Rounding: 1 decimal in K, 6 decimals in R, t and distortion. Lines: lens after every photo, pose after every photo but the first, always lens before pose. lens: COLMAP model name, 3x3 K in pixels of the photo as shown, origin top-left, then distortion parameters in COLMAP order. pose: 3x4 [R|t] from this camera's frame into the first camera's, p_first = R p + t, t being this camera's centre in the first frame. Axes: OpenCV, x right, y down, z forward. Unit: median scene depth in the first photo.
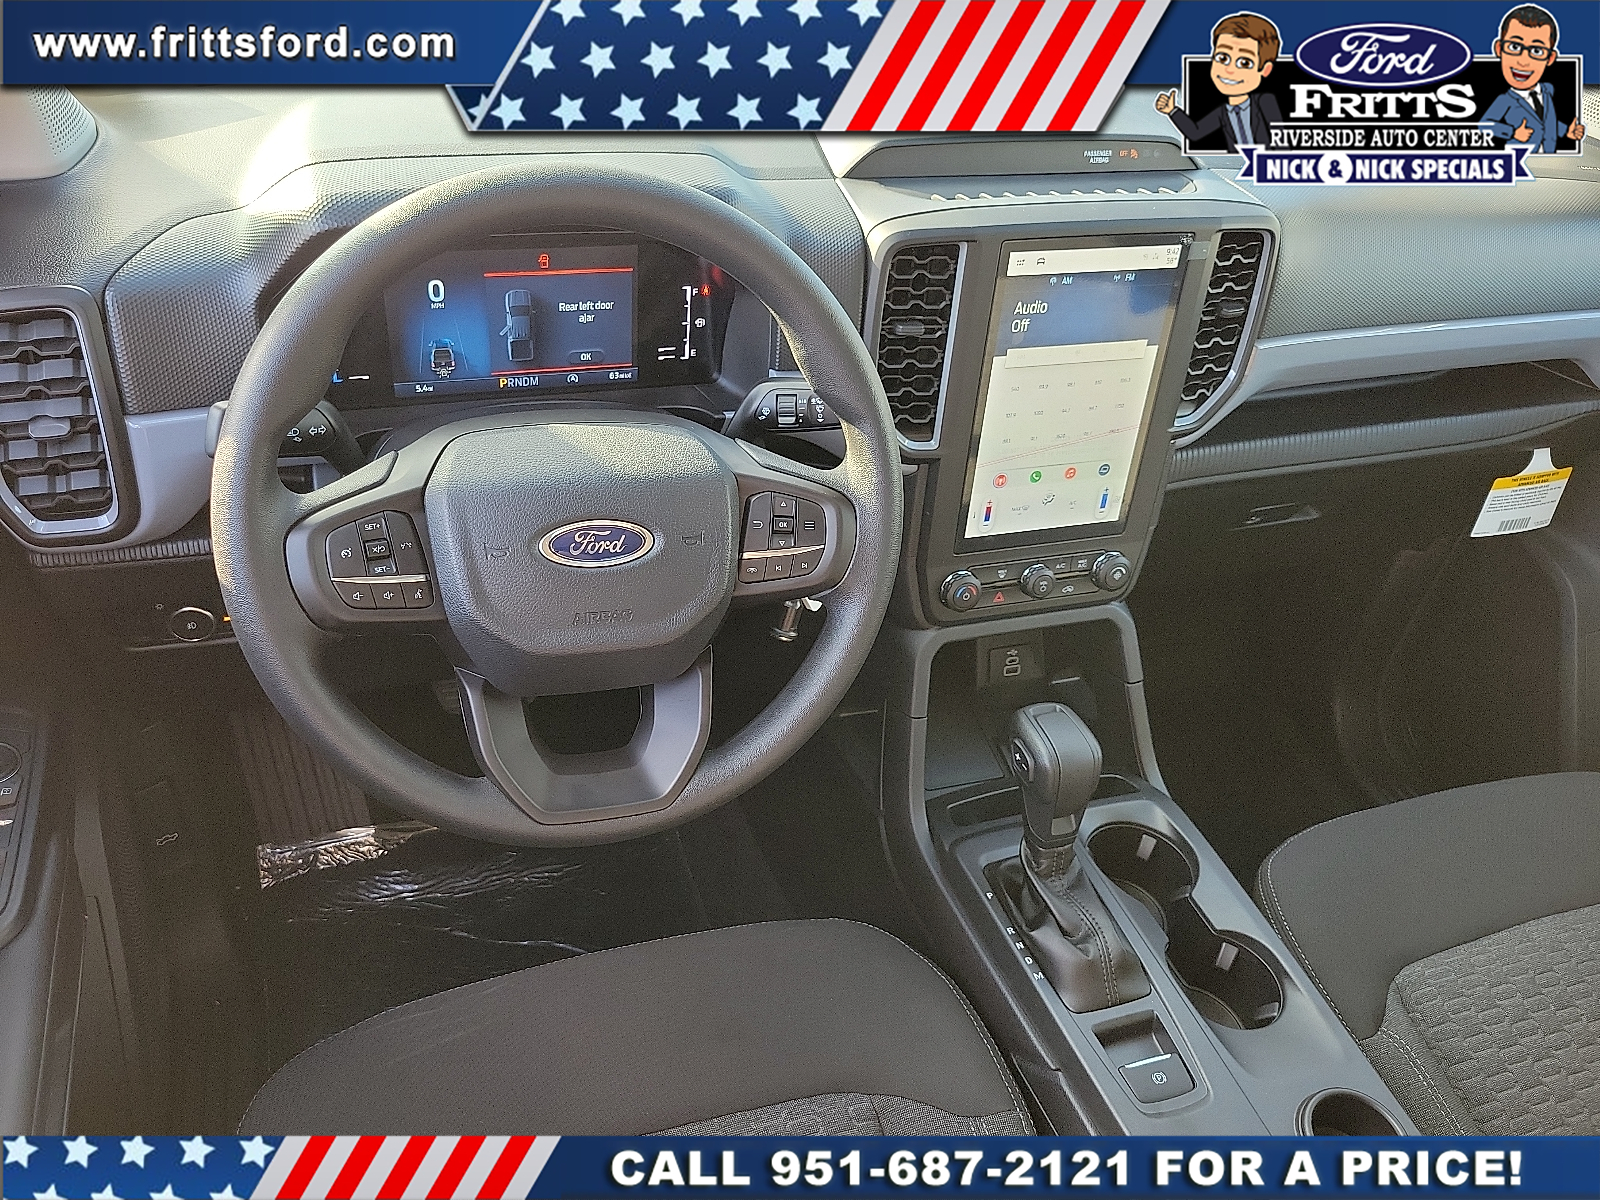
lens RADIAL K [[1181.3, 0, 800.0], [0, 1181.3, 600.0], [0, 0, 1]] dist [0.022680, -0.001865]
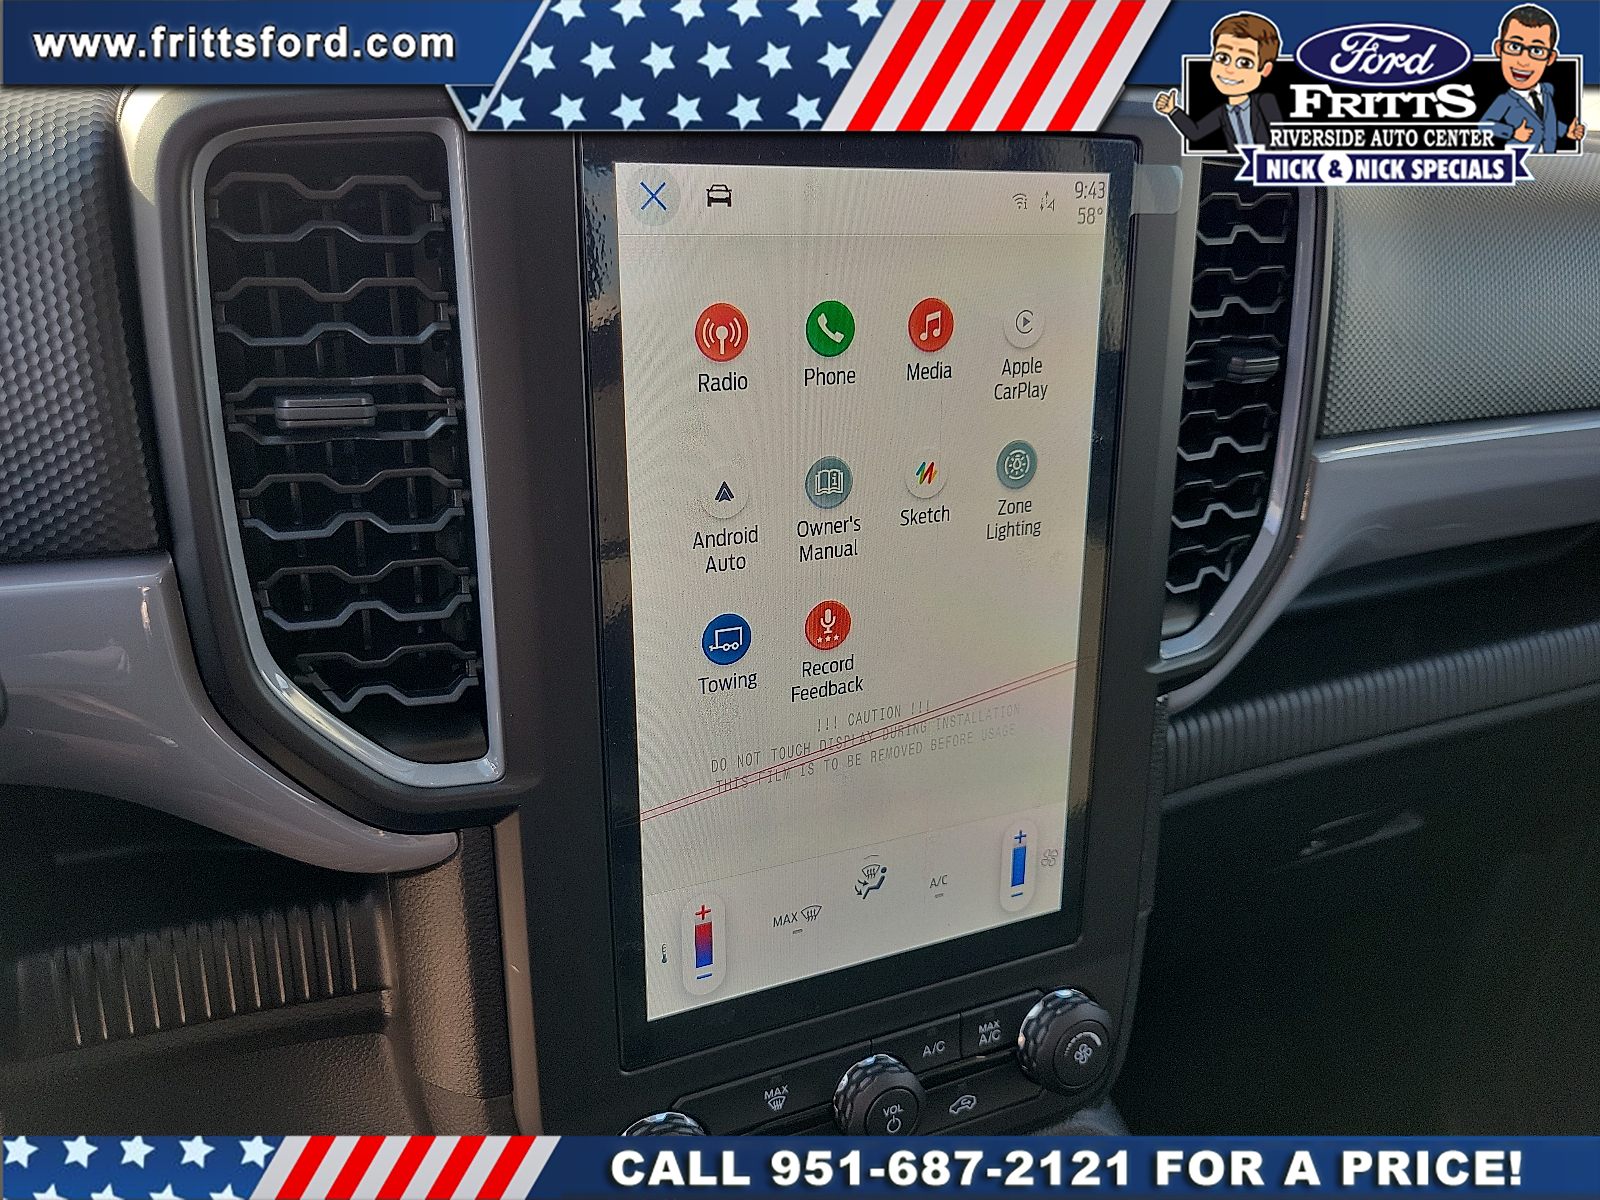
lens RADIAL K [[1181.3, 0, 800.0], [0, 1181.3, 600.0], [0, 0, 1]] dist [0.022680, -0.001865]
pose [[0.992555, -0.088812, 0.083347, 0.159696], [0.107519, 0.960402, -0.257035, -0.074371], [-0.057219, 0.264083, 0.962801, 0.601598]]
